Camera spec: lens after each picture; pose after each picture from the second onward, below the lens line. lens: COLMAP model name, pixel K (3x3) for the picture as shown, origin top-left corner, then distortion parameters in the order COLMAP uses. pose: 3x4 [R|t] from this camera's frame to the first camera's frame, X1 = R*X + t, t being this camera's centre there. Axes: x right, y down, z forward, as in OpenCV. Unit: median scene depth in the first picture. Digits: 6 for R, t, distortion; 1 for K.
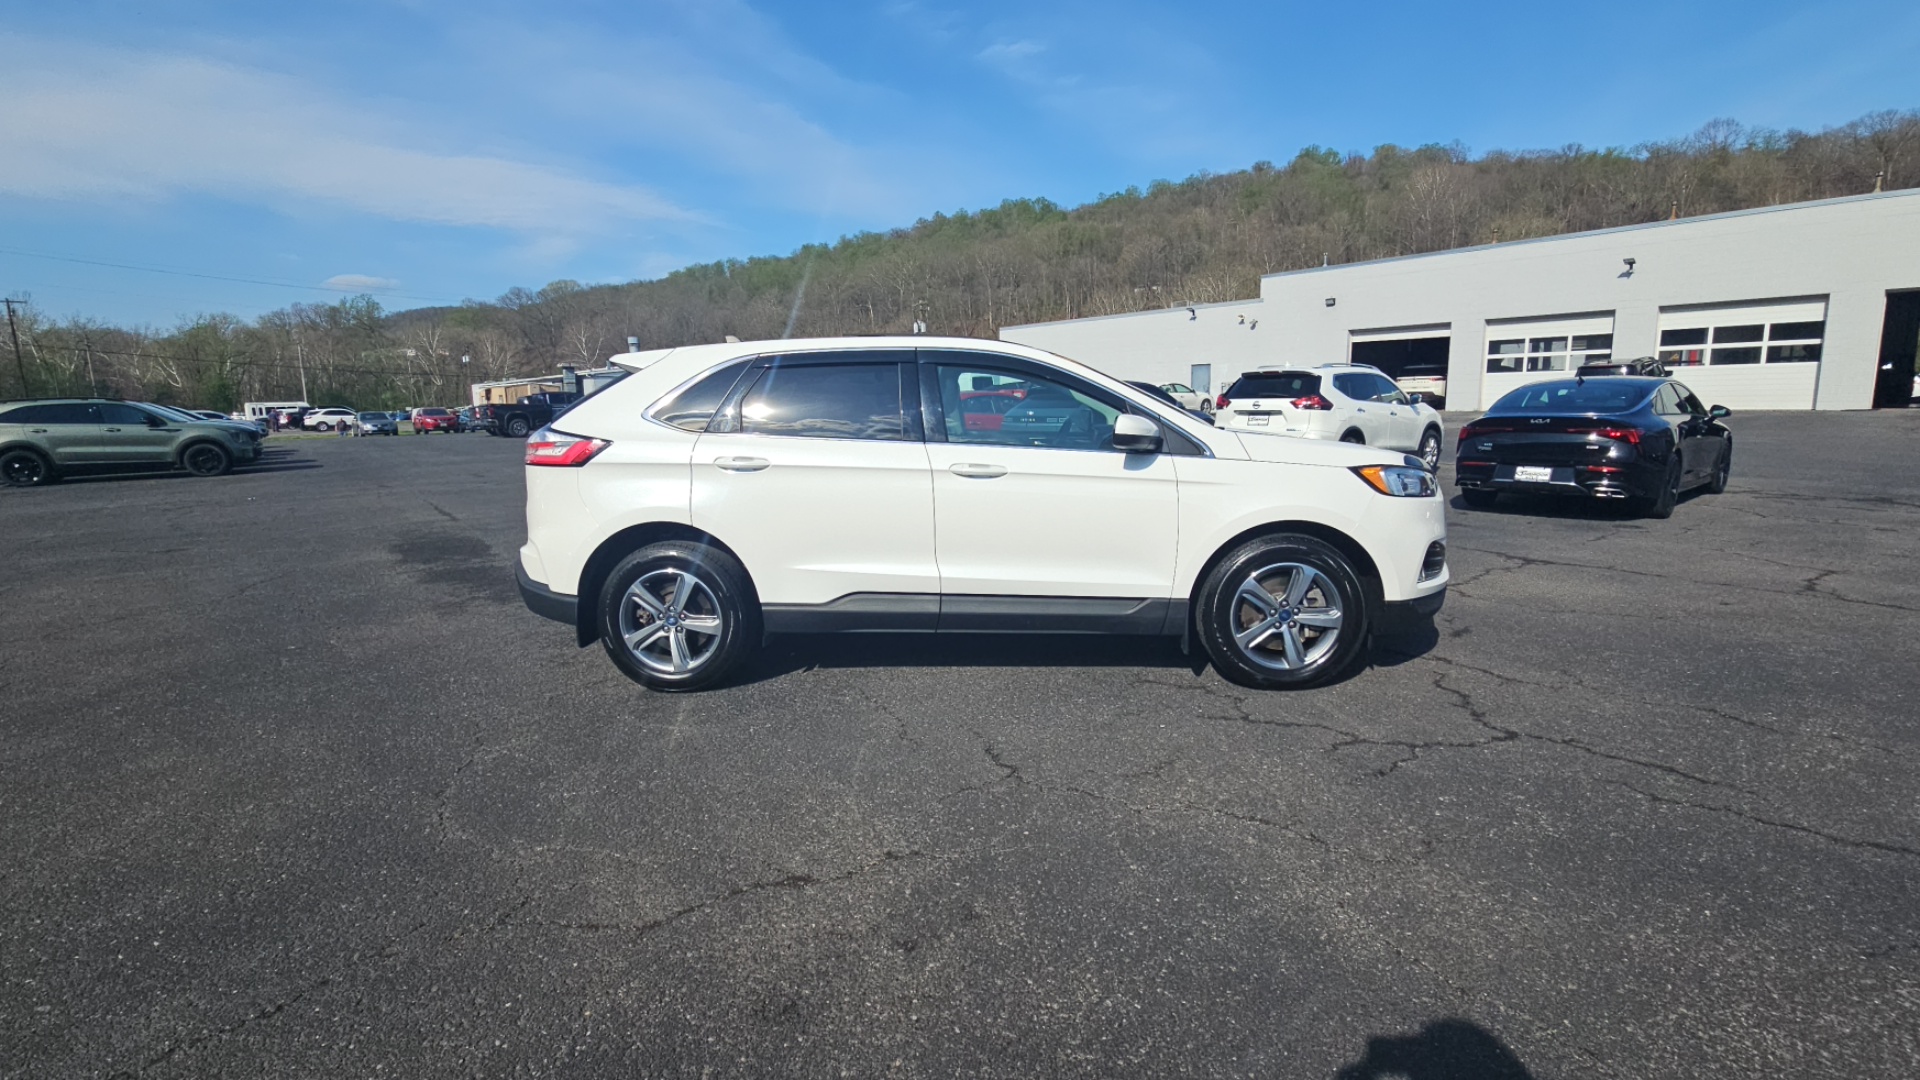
lens RADIAL K [[861.0, 0, 965.6], [0, 861.0, 541.9], [0, 0, 1]] dist [0.014189, -0.009015]
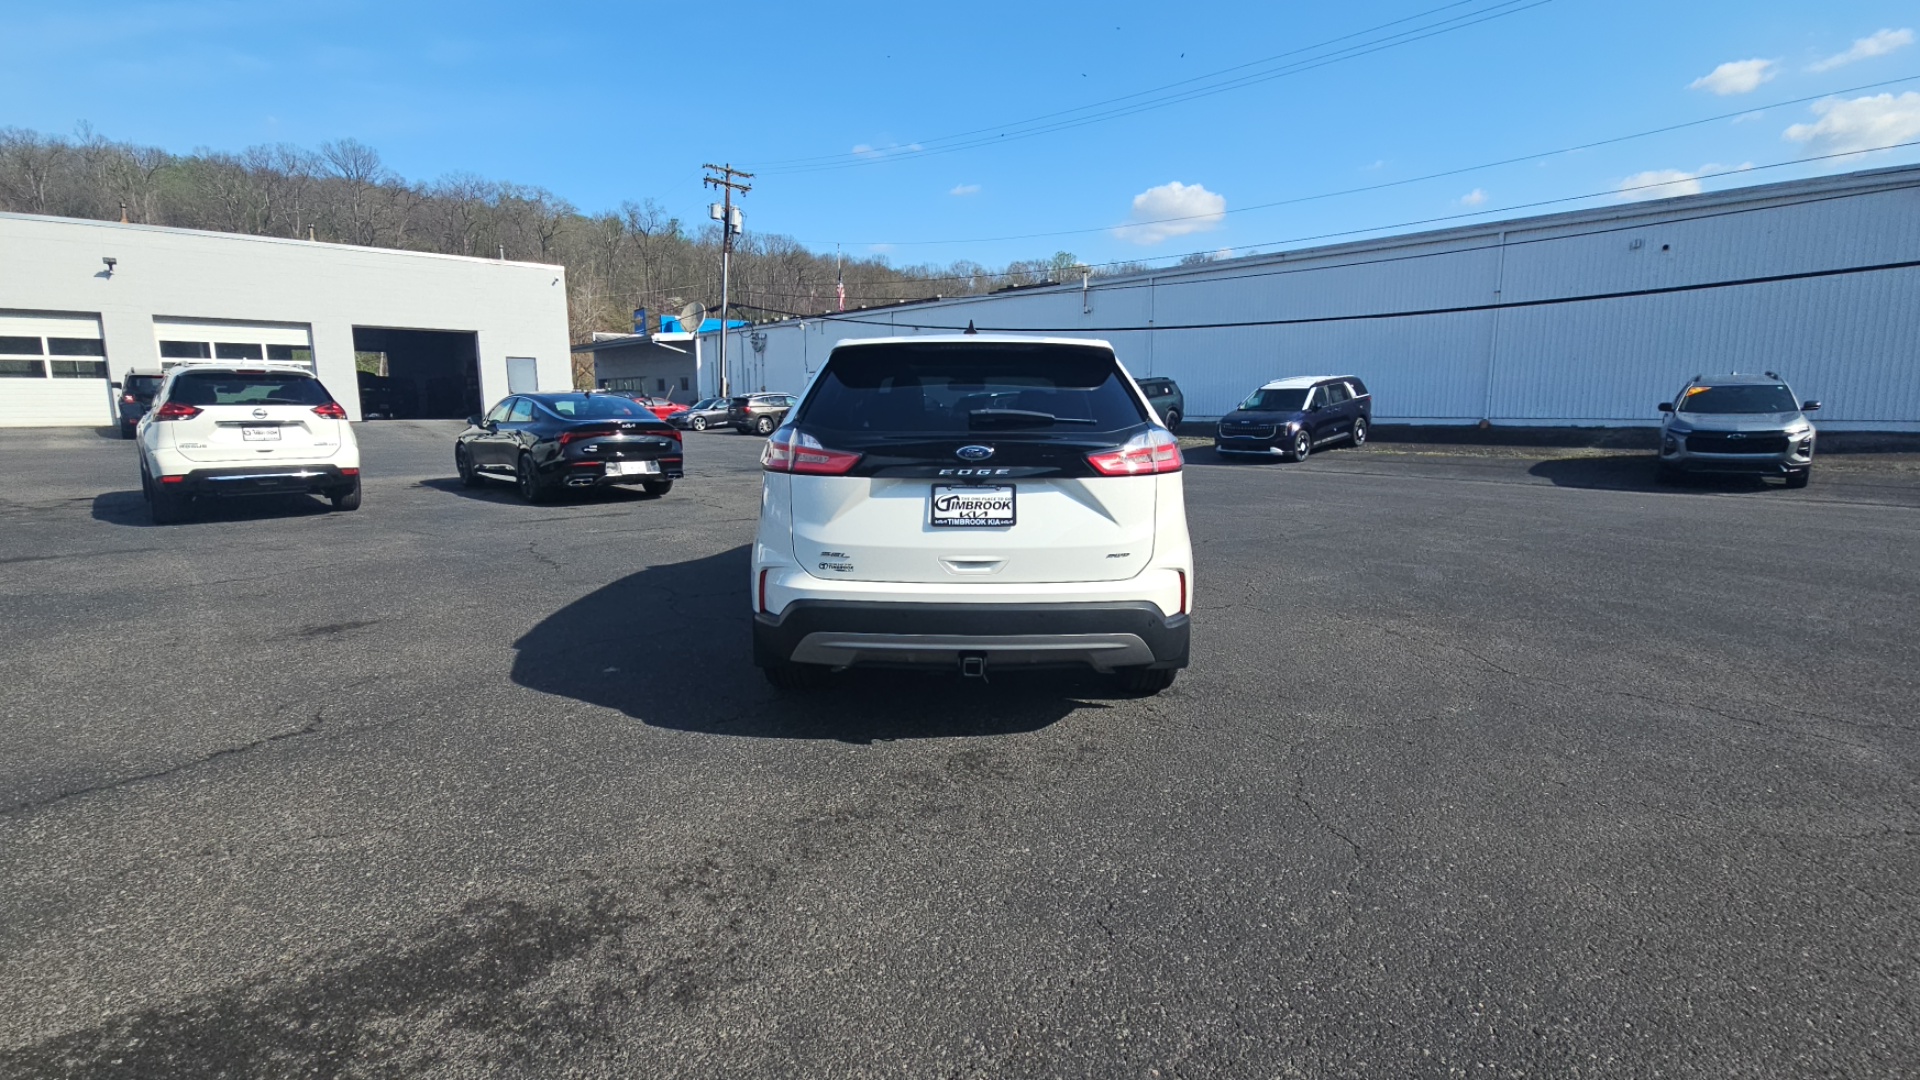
lens RADIAL K [[861.0, 0, 957.7], [0, 861.0, 541.1], [0, 0, 1]] dist [0.014189, -0.009015]
pose [[-0.056819, -0.142988, 0.988092, -0.156605], [0.164717, 0.974786, 0.150534, -0.022046], [-0.984703, 0.171309, -0.031834, 0.153560]]
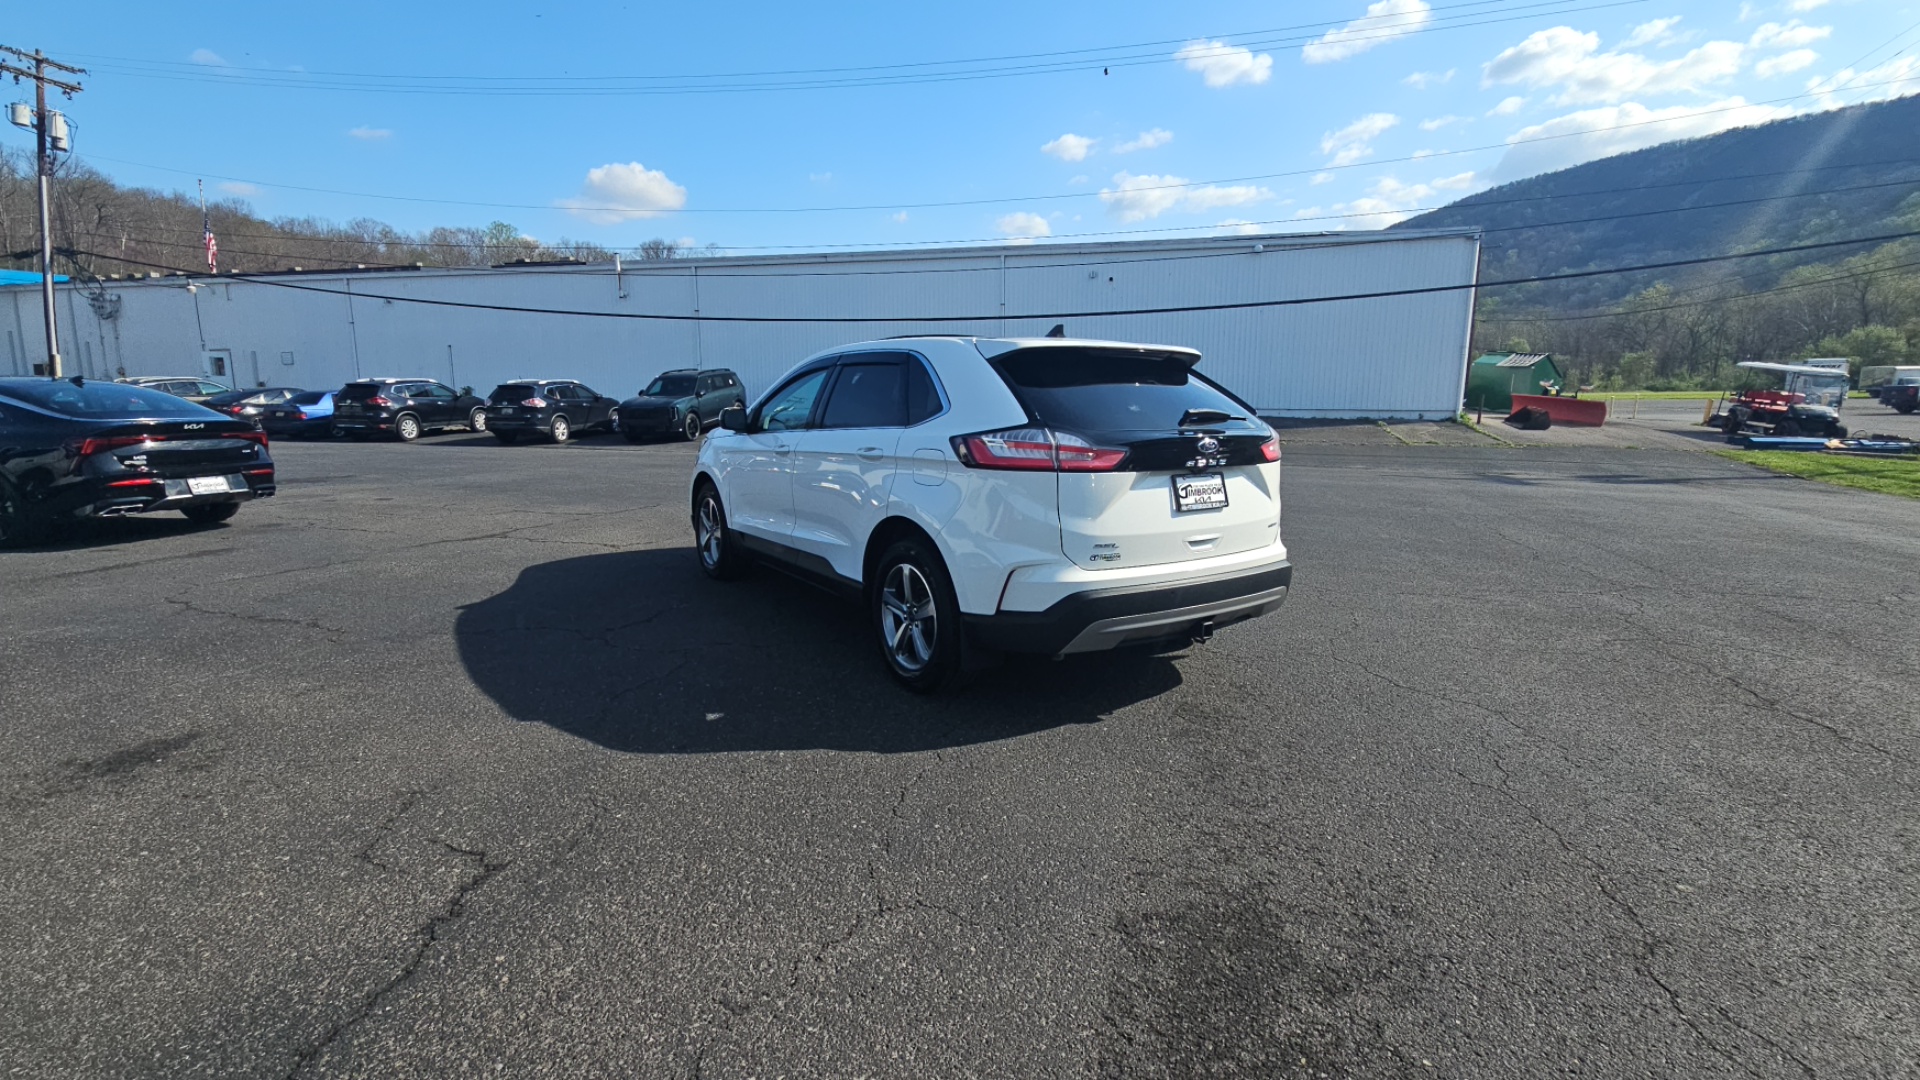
lens RADIAL K [[861.0, 0, 949.8], [0, 861.0, 546.0], [0, 0, 1]] dist [0.014189, -0.009015]
pose [[-0.600387, -0.125956, 0.789728, -0.130445], [0.136092, 0.957022, 0.256101, -0.037182], [-0.788045, 0.261235, -0.557442, 0.236574]]
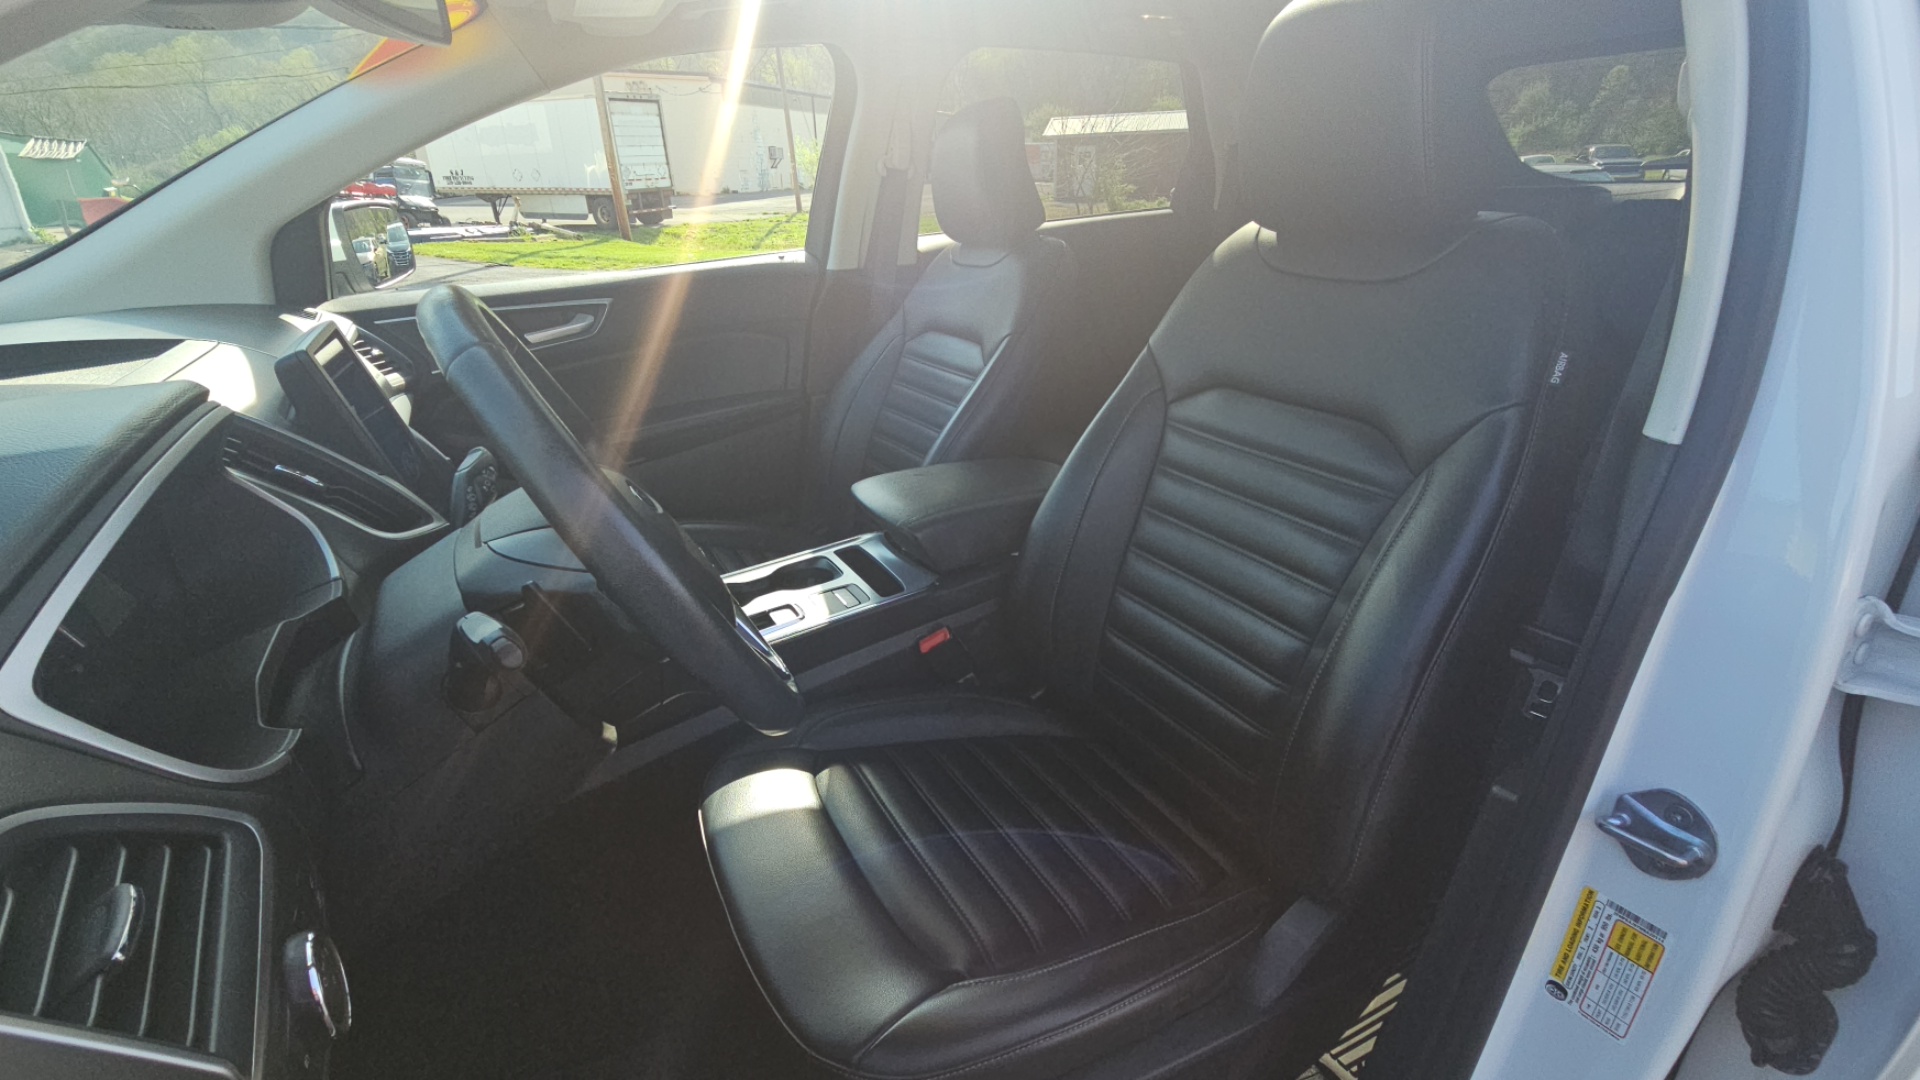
lens RADIAL K [[861.0, 0, 964.6], [0, 861.0, 534.6], [0, 0, 1]] dist [0.014189, -0.009015]
pose [[-0.845565, 0.234520, -0.479604, 0.023005], [-0.052305, 0.857637, 0.511589, -0.025930], [0.531304, 0.457668, -0.712921, 0.171695]]
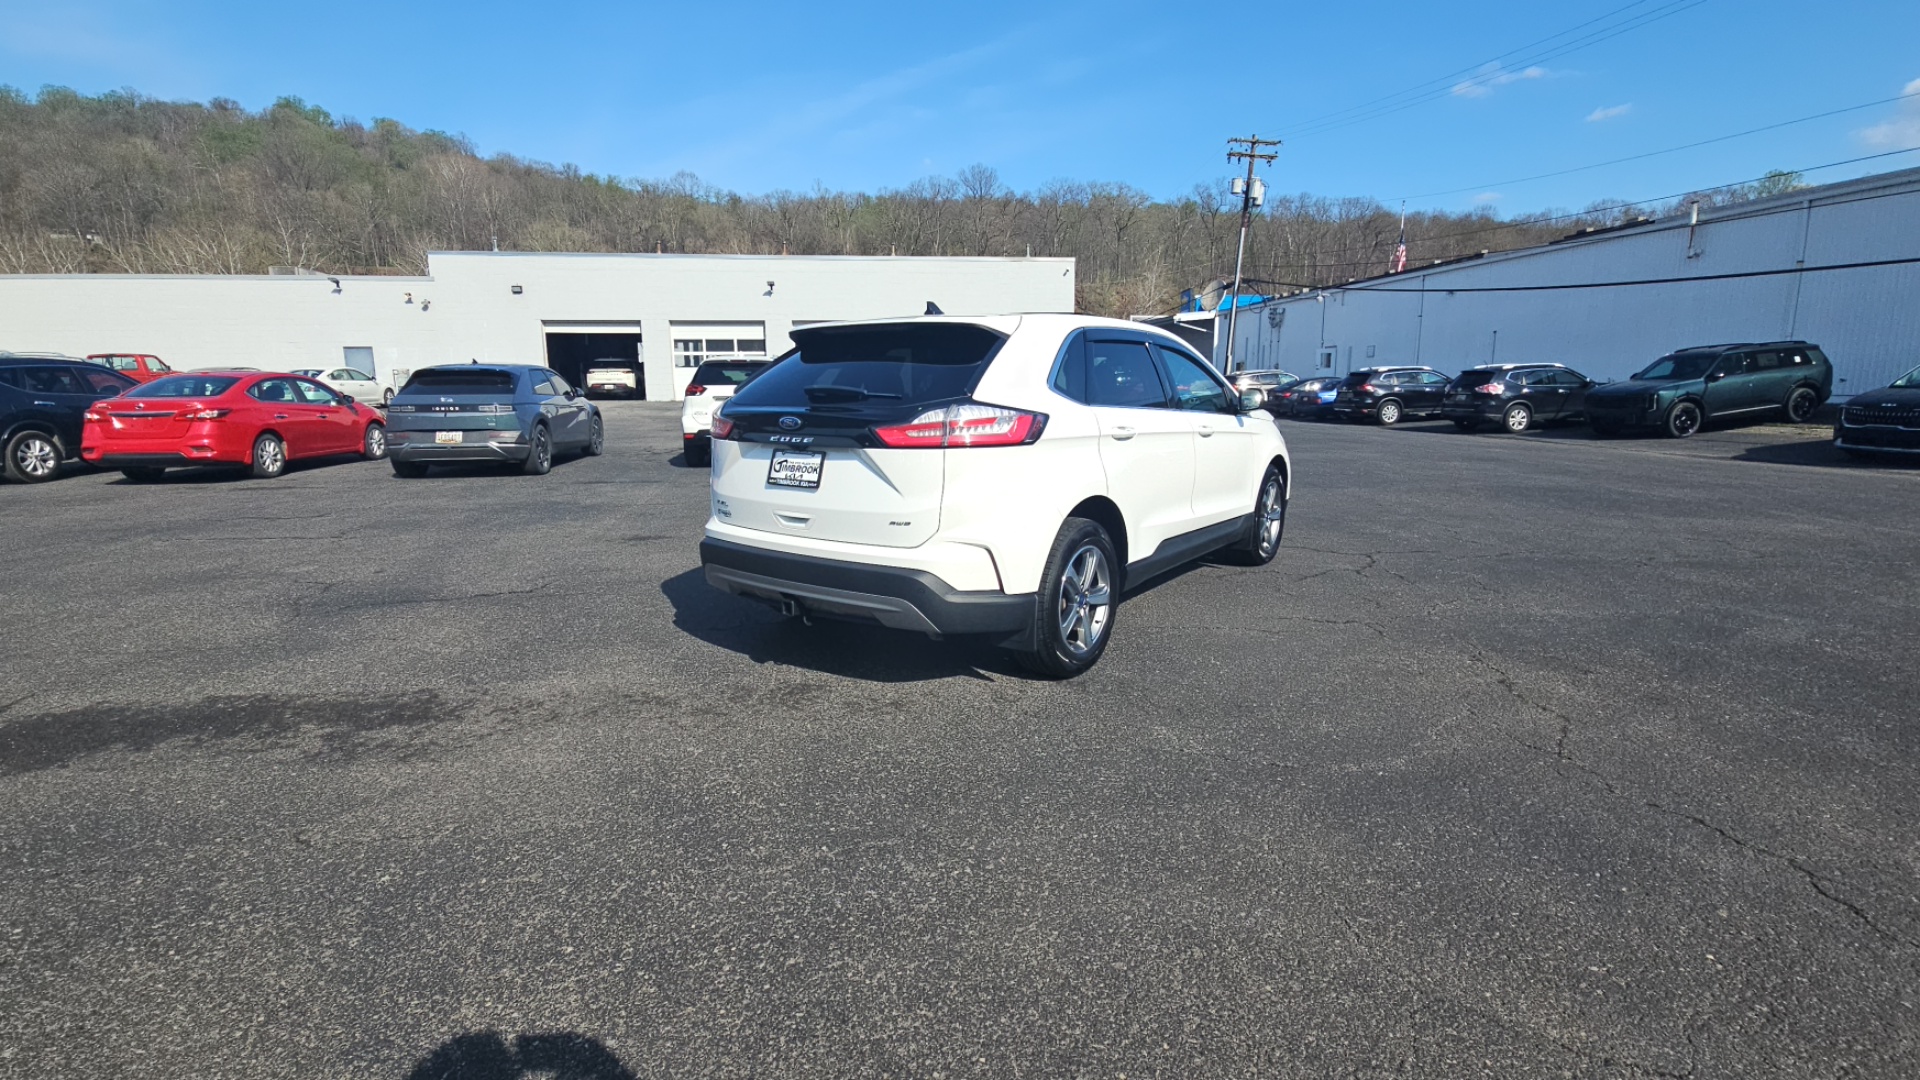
lens RADIAL K [[861.0, 0, 958.8], [0, 861.0, 543.0], [0, 0, 1]] dist [0.014189, -0.009015]
pose [[0.532373, -0.141538, 0.834593, -0.141601], [0.136035, 0.987413, 0.080680, -0.007994], [-0.835508, 0.070582, 0.544927, 0.073753]]
